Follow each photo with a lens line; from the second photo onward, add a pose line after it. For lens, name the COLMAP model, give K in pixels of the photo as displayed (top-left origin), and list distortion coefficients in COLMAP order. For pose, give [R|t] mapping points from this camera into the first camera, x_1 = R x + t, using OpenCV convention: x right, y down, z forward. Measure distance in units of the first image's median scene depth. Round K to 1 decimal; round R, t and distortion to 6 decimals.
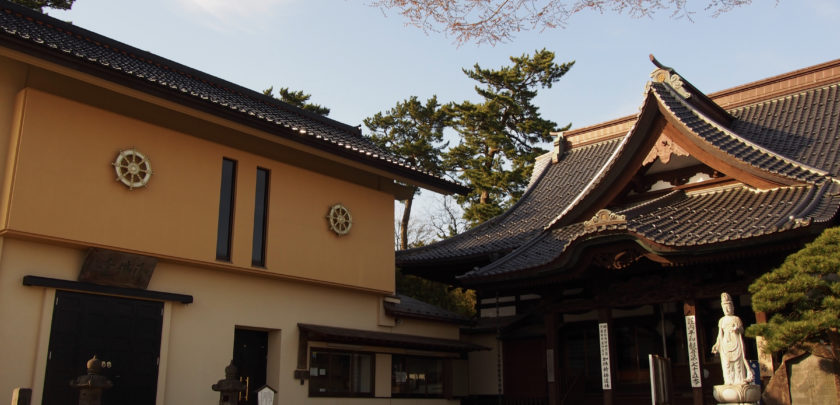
lens RADIAL K [[751.0, 0, 420.0], [0, 751.0, 202.5], [0, 0, 1]] dist [0.003671, 0.003296]
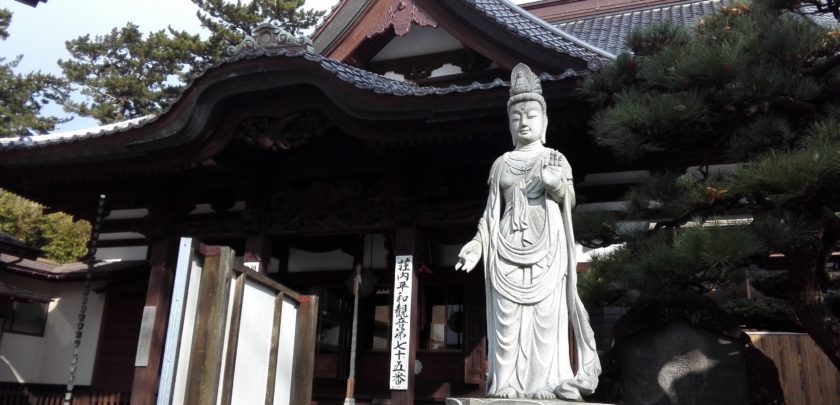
lens RADIAL K [[700.2, 0, 420.0], [0, 700.2, 202.5], [0, 0, 1]] dist [0.002982, -0.000263]
pose [[0.934546, 0.127543, 0.332200, 0.193735], [-0.126295, 0.991666, -0.025443, 0.121230], [-0.332677, -0.018177, 0.942866, 0.512720]]
